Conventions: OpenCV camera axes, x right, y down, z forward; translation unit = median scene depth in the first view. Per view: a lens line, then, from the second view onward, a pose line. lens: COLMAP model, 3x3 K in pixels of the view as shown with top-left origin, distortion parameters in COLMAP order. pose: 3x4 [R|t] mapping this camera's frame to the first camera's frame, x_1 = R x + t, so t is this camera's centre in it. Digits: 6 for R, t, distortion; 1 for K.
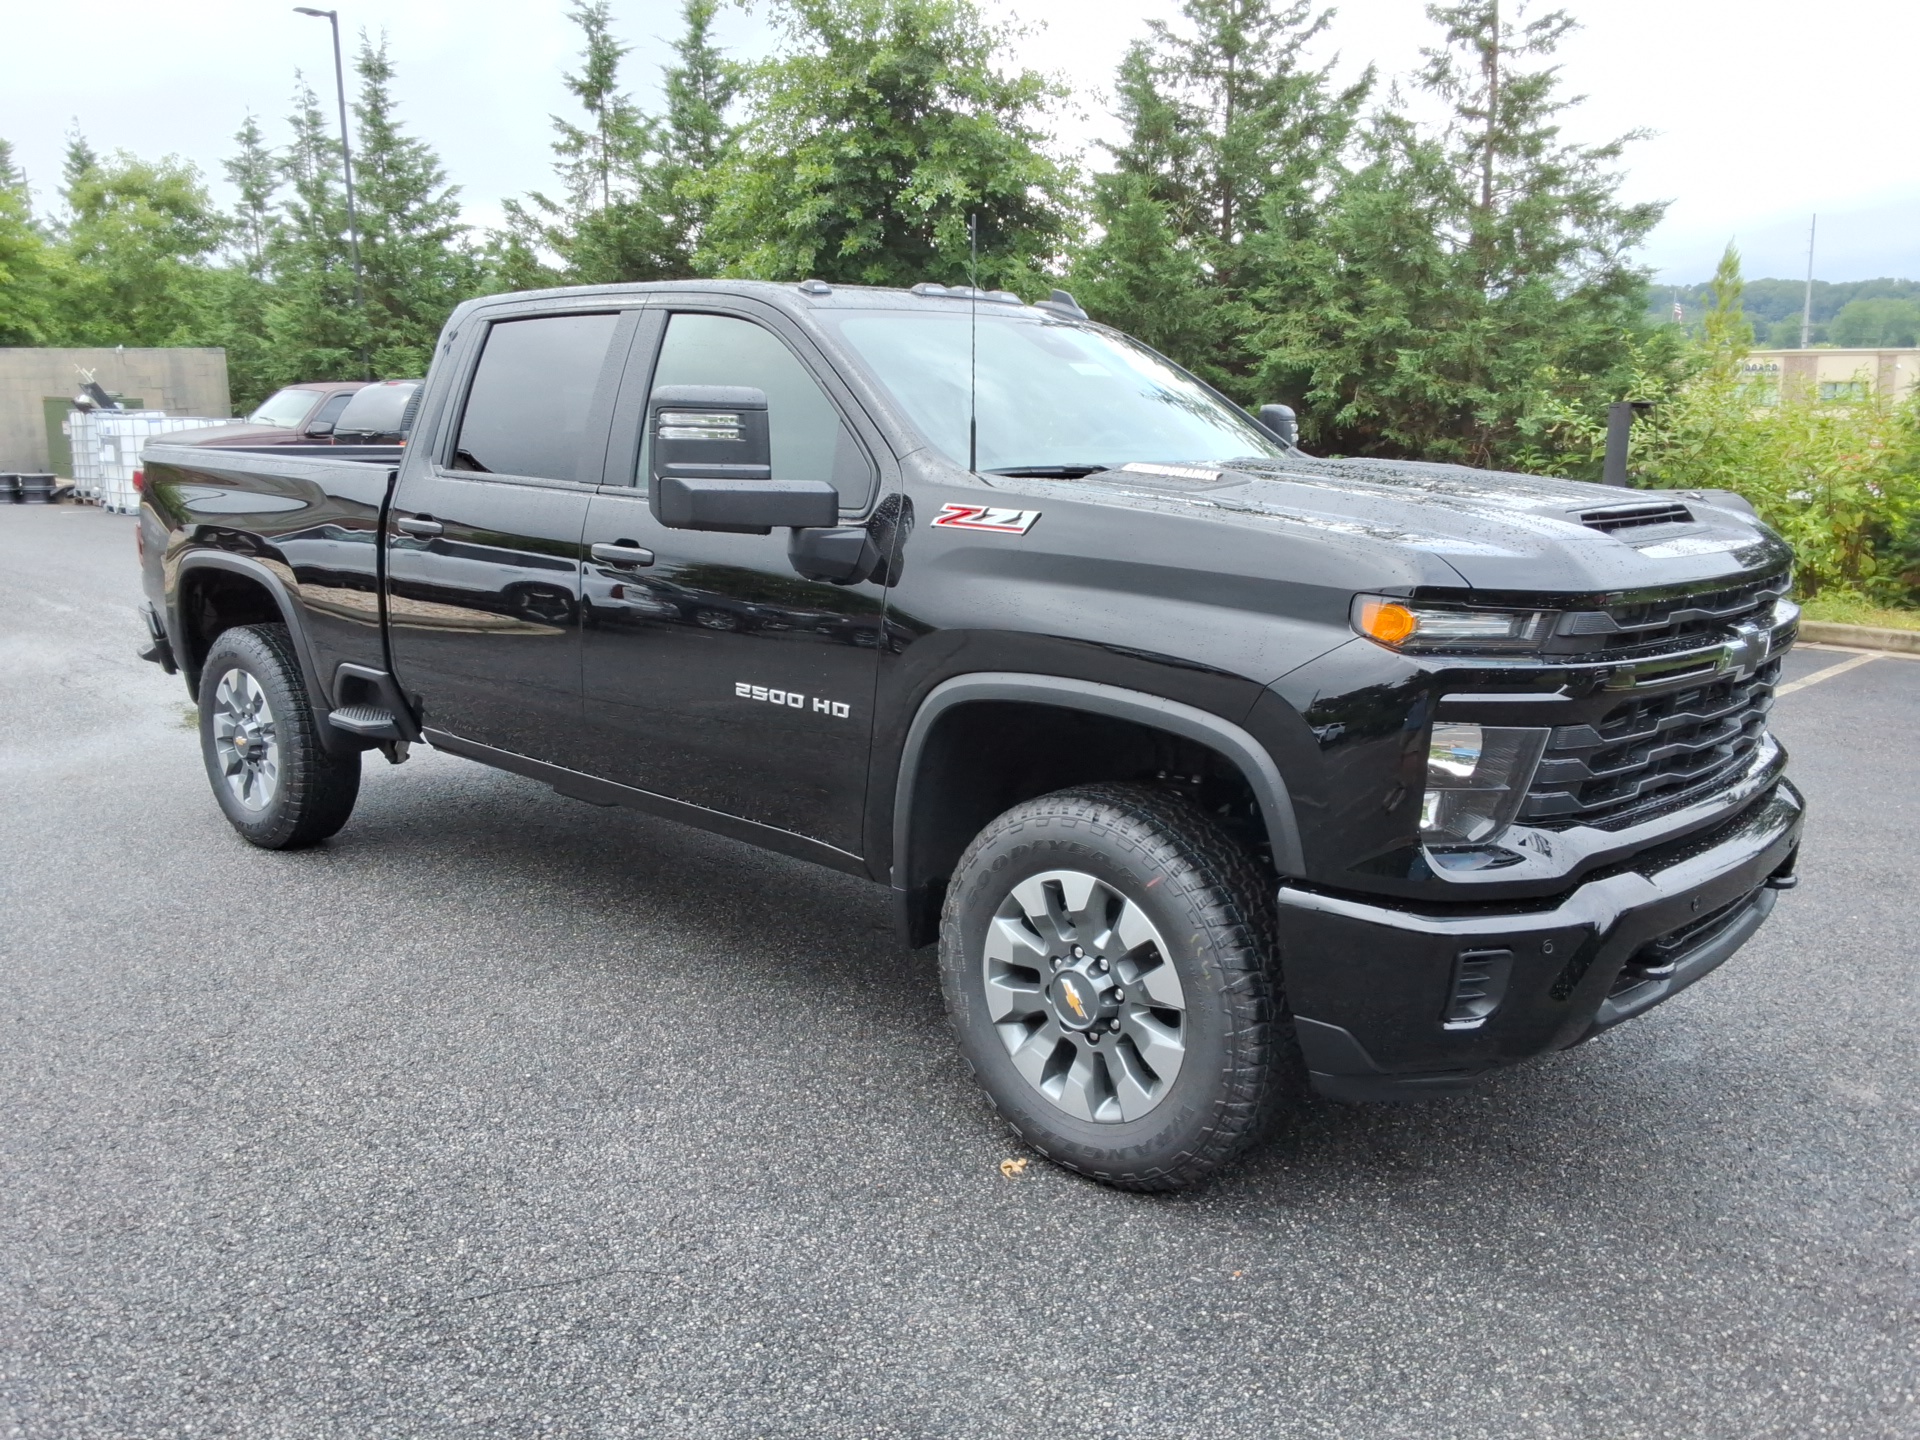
lens RADIAL K [[1573.0, 0, 974.3], [0, 1573.0, 718.4], [0, 0, 1]] dist [0.113760, -0.183594]
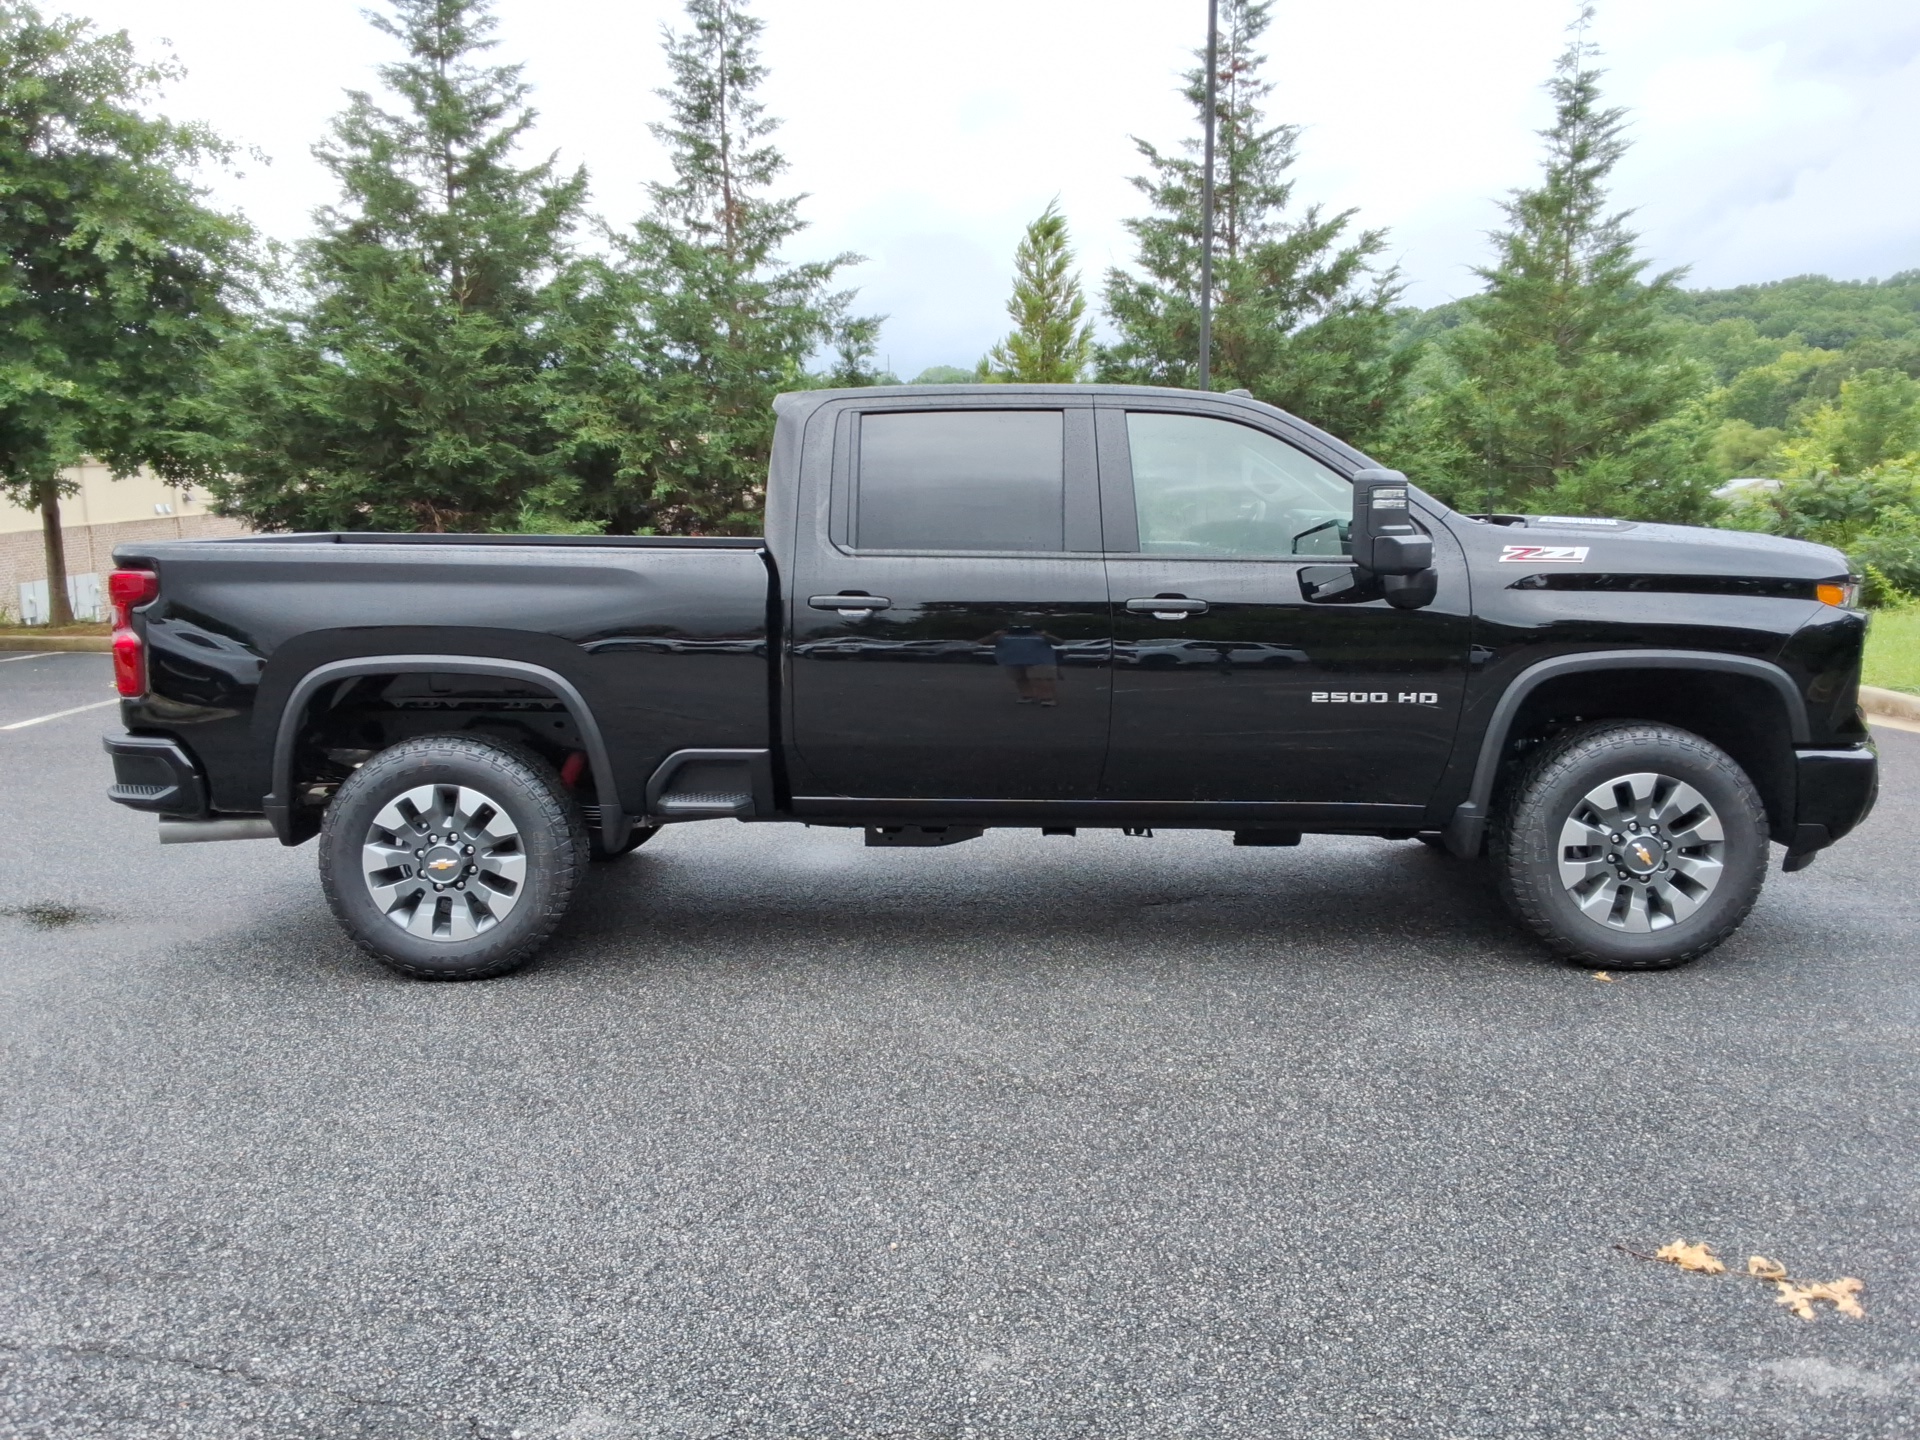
lens RADIAL K [[1595.9, 0, 960.0], [0, 1595.9, 720.0], [0, 0, 1]] dist [0.117054, -0.184509]
pose [[0.746197, -0.106251, 0.657192, -1.227948], [0.136683, 0.990602, 0.004961, -0.046059], [-0.651543, 0.086125, 0.753707, 0.181153]]
